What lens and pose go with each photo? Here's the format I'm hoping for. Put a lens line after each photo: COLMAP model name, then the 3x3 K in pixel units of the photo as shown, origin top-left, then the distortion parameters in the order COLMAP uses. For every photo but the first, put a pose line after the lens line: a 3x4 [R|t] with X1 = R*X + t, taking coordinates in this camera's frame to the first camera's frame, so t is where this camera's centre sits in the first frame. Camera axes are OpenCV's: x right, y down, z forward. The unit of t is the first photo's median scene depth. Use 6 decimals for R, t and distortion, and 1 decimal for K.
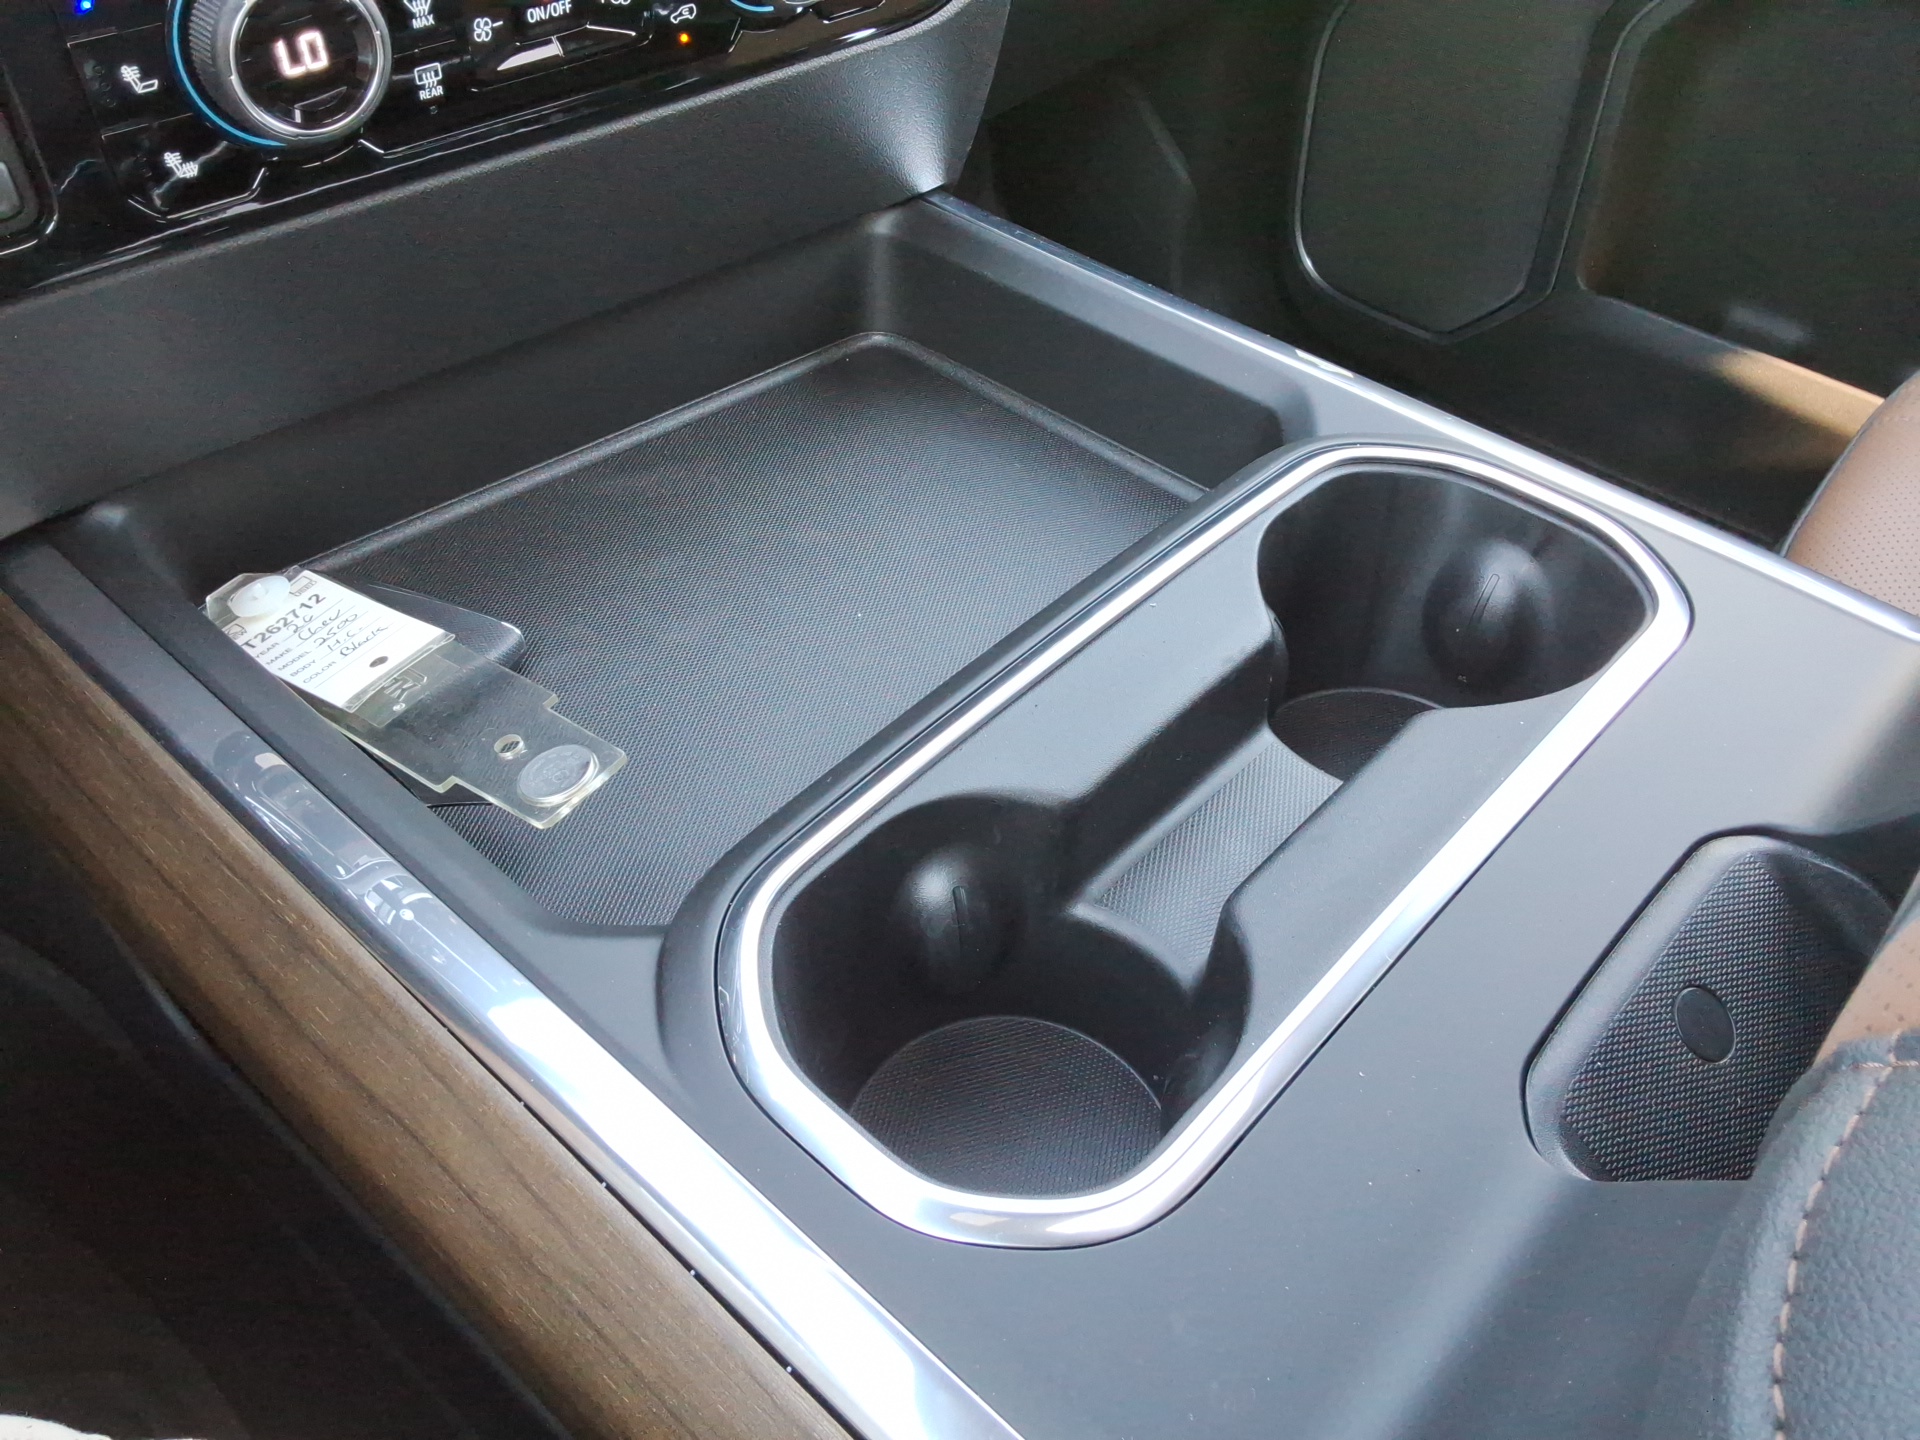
lens RADIAL K [[1542.5, 0, 972.3], [0, 1542.5, 700.2], [0, 0, 1]] dist [0.126871, -0.215923]
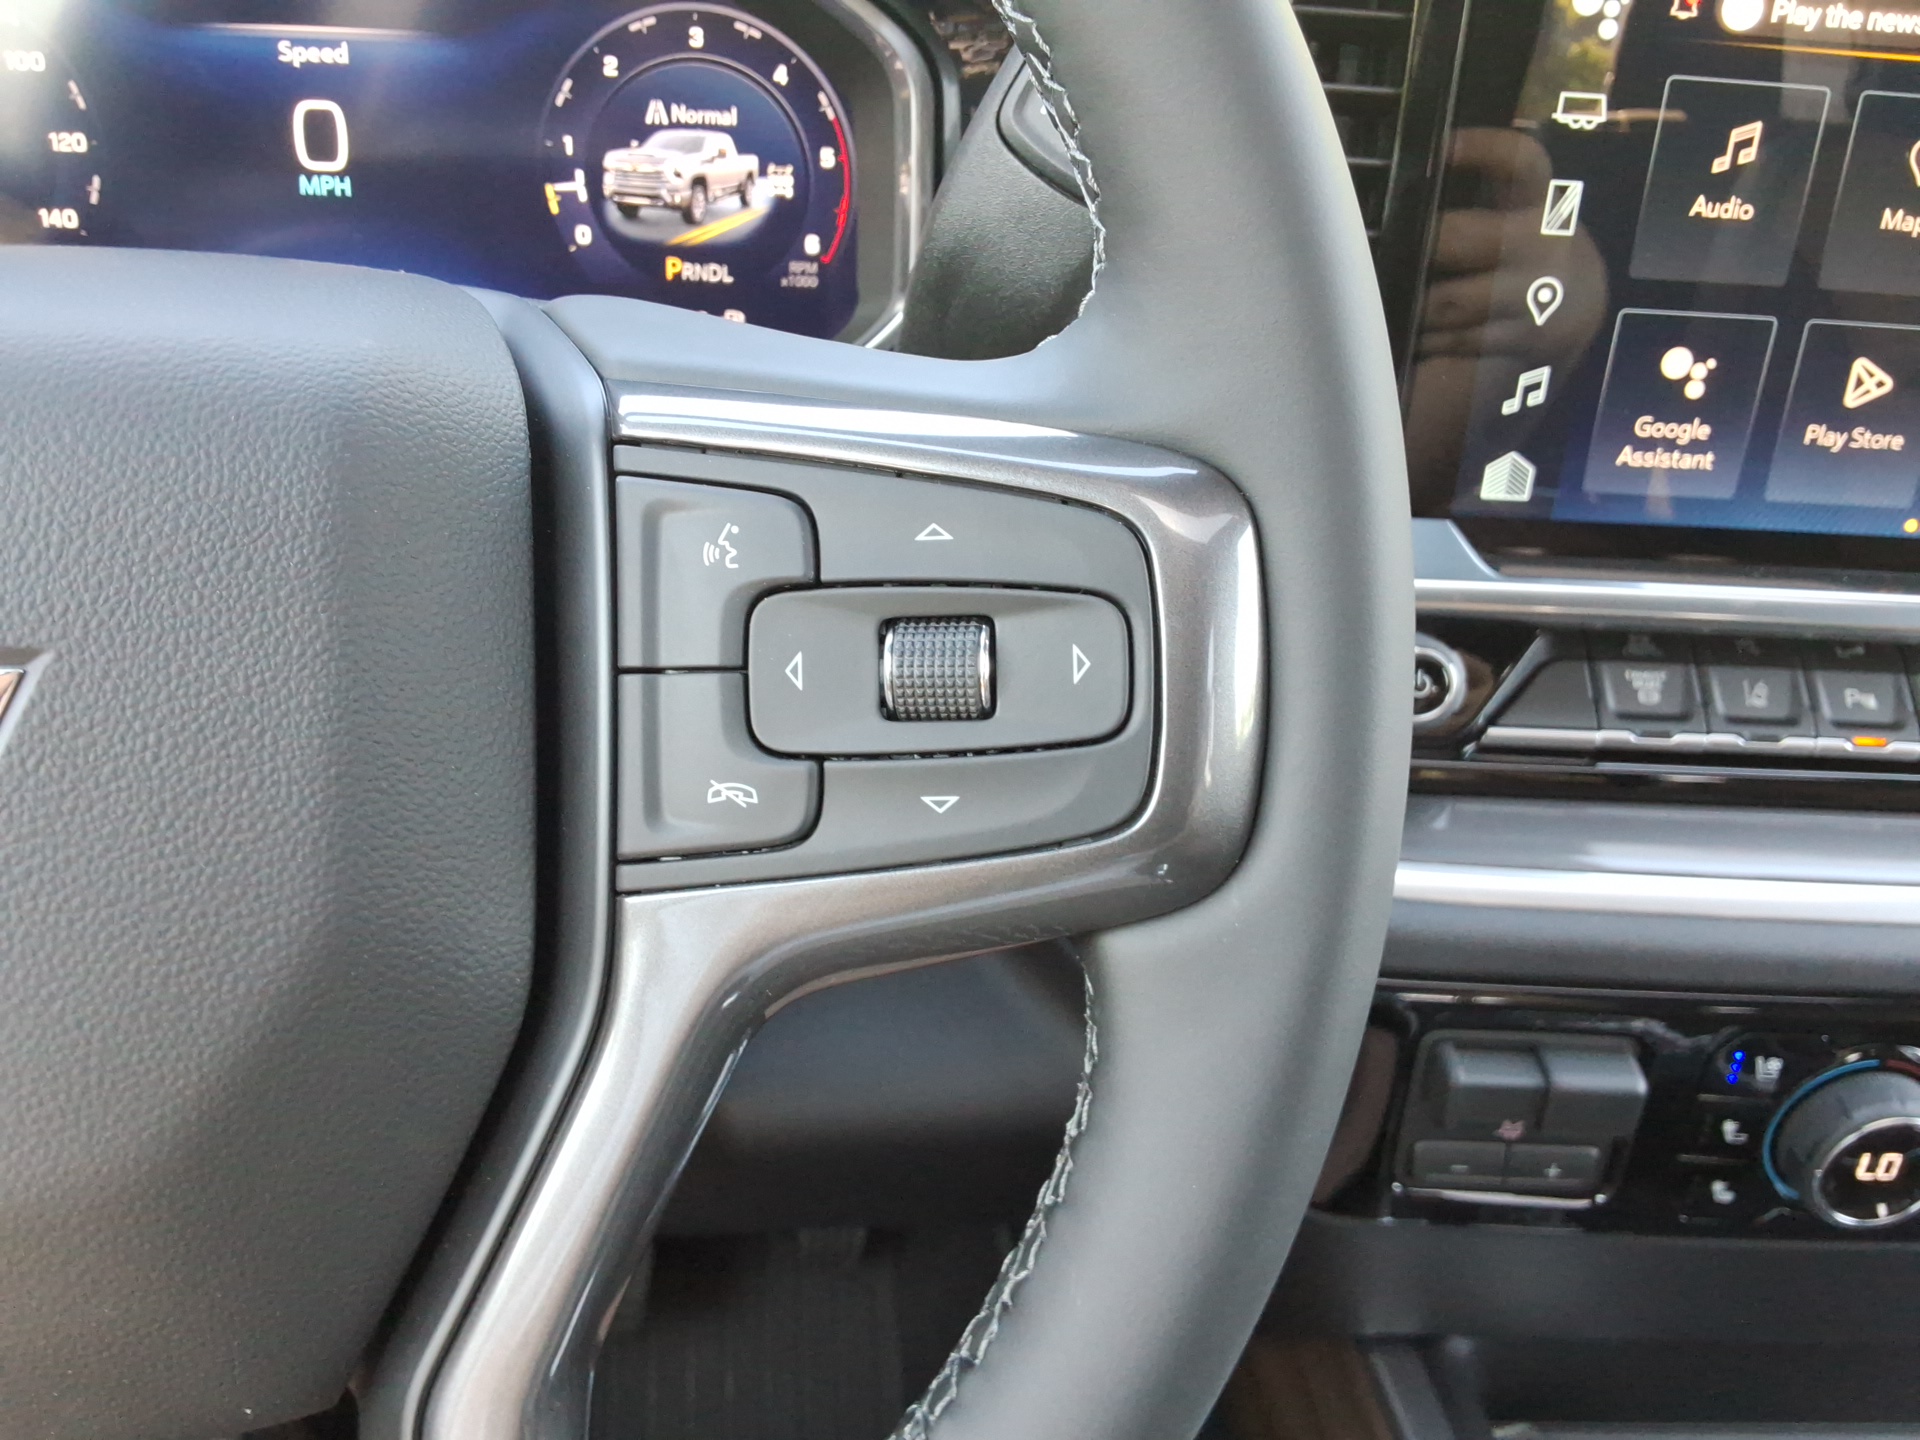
lens RADIAL K [[1541.2, 0, 974.9], [0, 1541.2, 697.8], [0, 0, 1]] dist [0.119349, -0.198506]
pose [[0.763403, 0.332030, -0.554050, -0.348702], [-0.476434, 0.868644, -0.135900, -0.204967], [0.436149, 0.367715, 0.821316, -0.276095]]
